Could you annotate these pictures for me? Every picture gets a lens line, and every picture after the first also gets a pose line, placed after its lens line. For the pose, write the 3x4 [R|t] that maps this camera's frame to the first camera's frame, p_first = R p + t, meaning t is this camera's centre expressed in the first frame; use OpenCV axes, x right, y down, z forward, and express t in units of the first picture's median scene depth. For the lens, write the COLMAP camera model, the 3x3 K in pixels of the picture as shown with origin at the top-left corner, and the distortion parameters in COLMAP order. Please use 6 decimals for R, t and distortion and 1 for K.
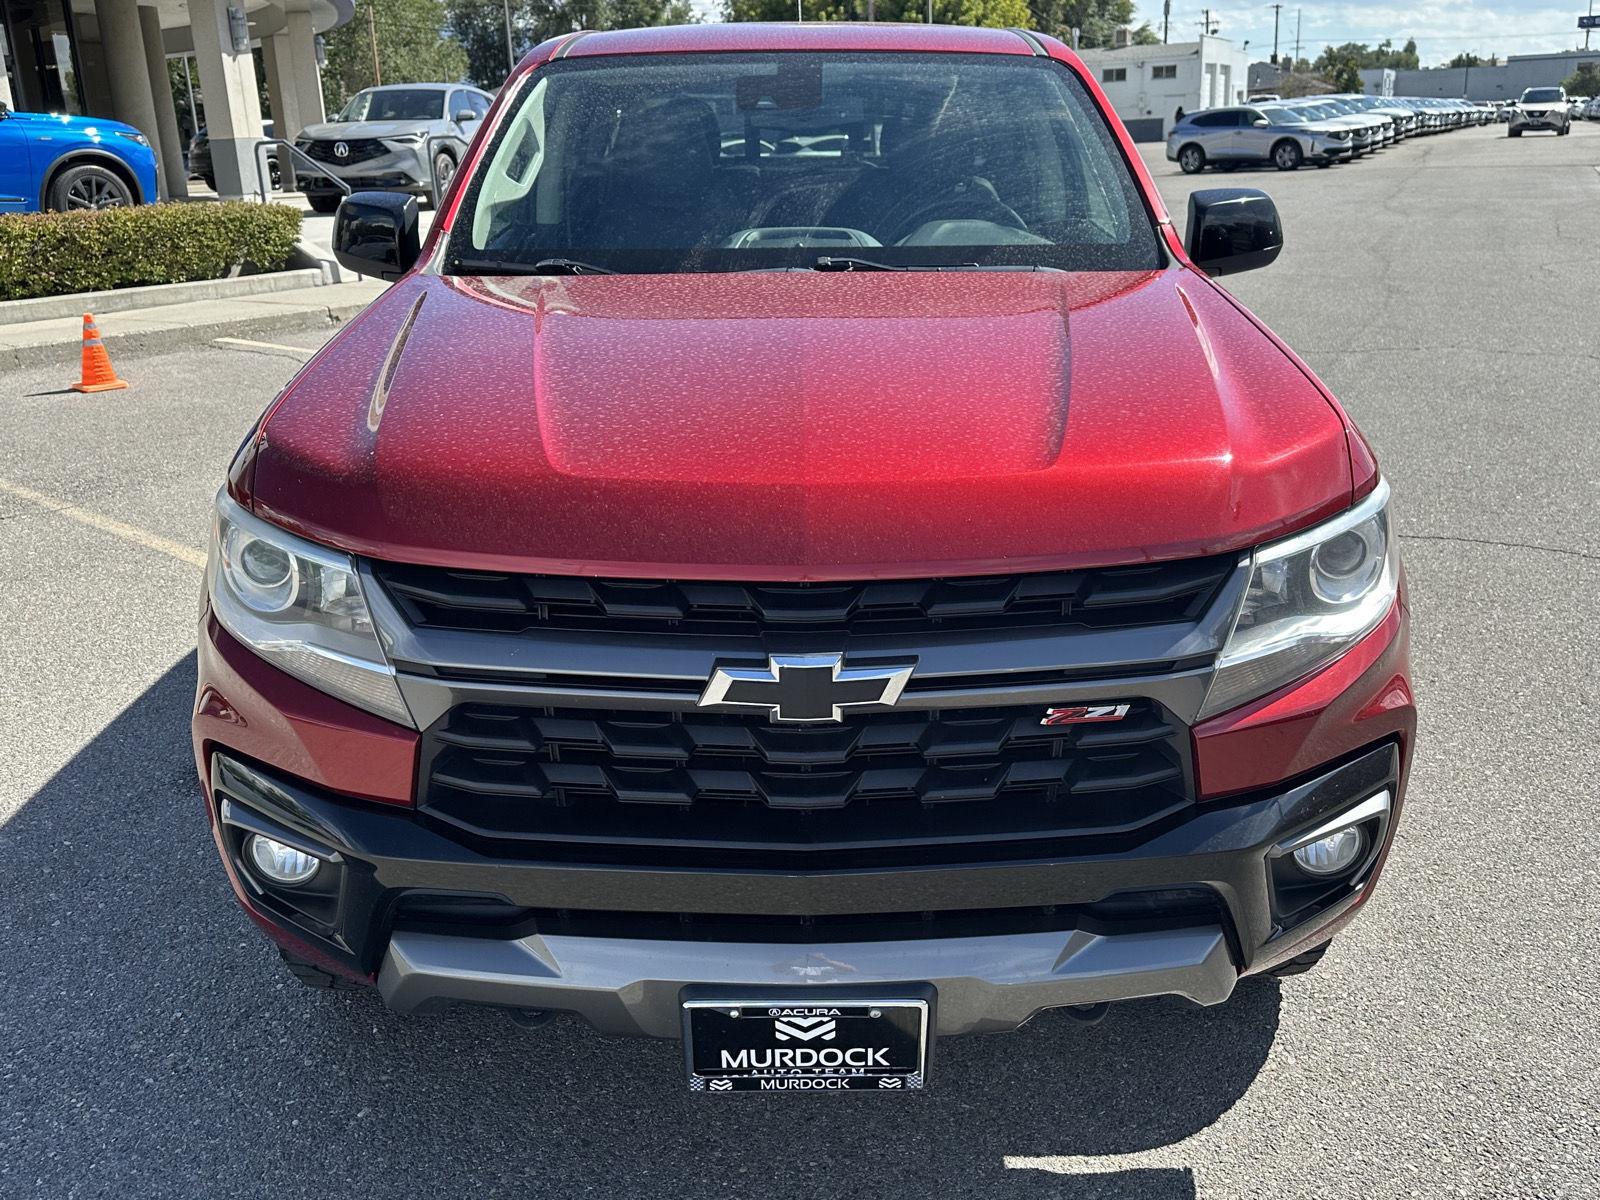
lens RADIAL K [[1424.2, 0, 800.0], [0, 1424.2, 600.0], [0, 0, 1]] dist [0.174148, -0.361616]
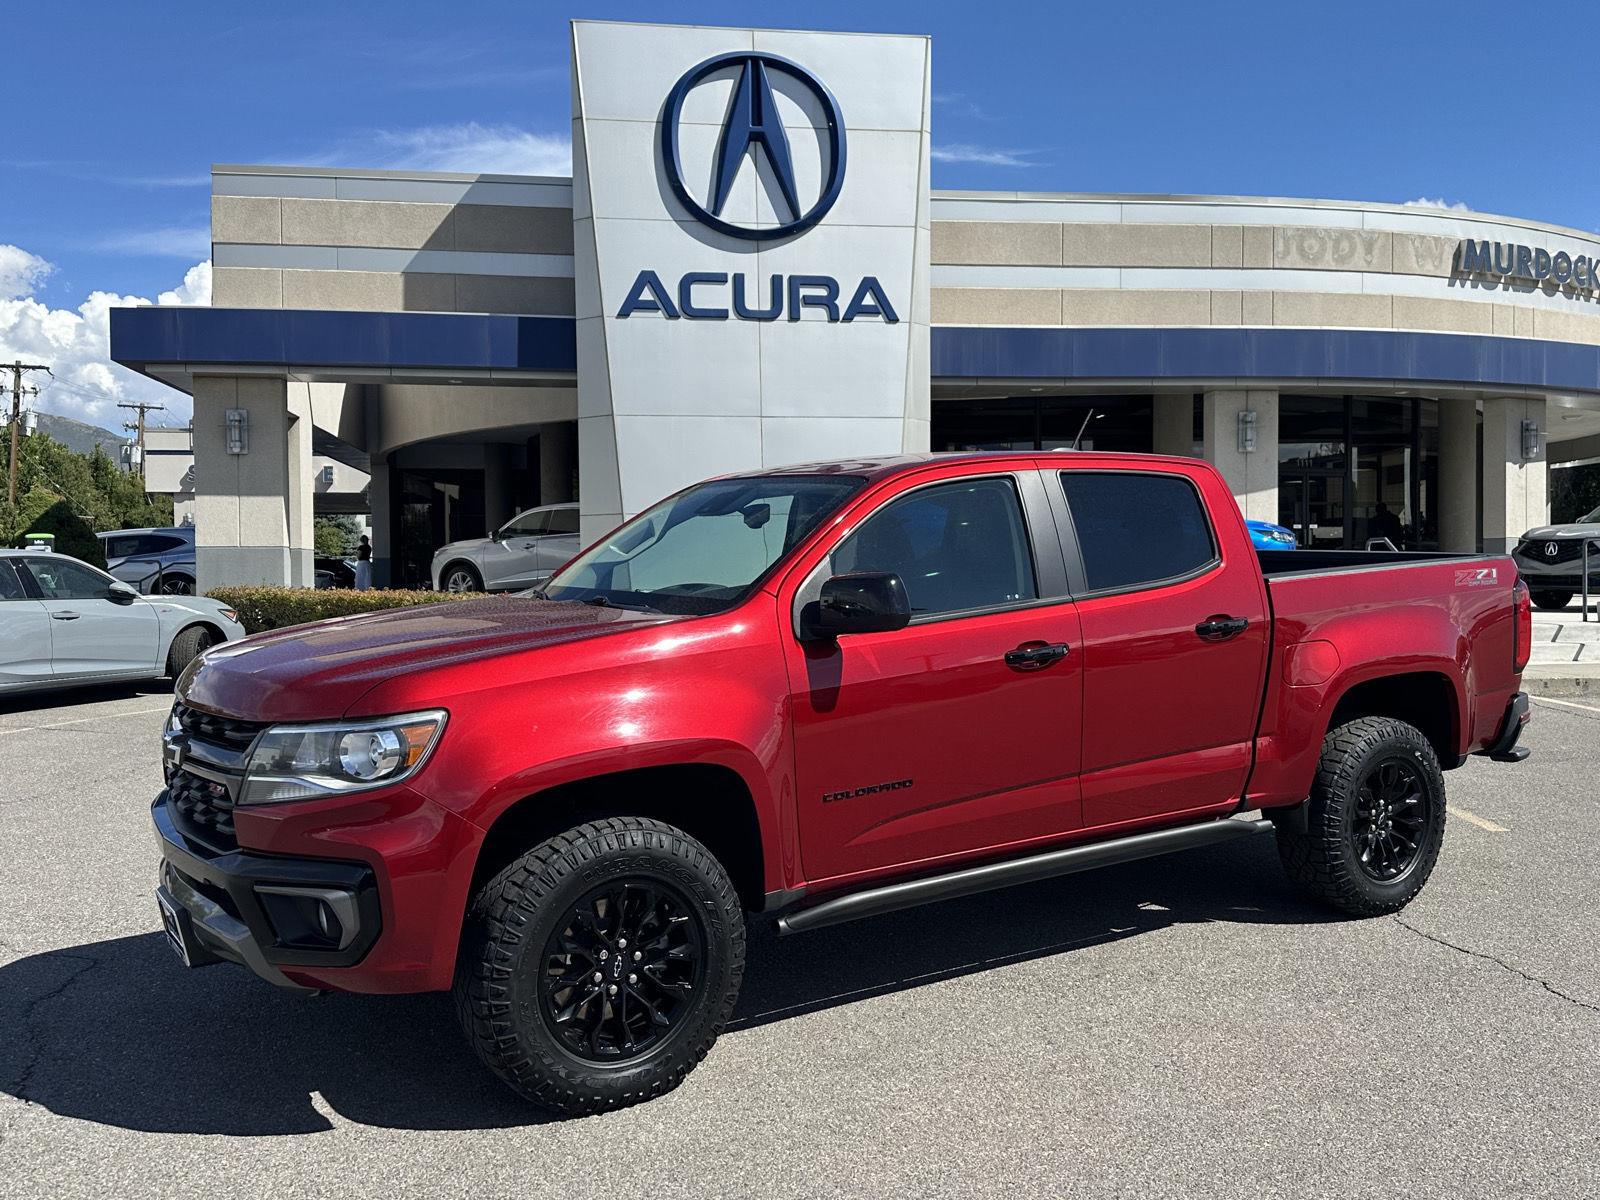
lens RADIAL K [[1424.2, 0, 800.0], [0, 1424.2, 600.0], [0, 0, 1]] dist [0.174148, -0.361616]
pose [[0.525388, 0.050509, -0.849362, 1.985095], [-0.270838, 0.956243, -0.110666, -0.144753], [0.806607, 0.288182, 0.516078, 0.422627]]
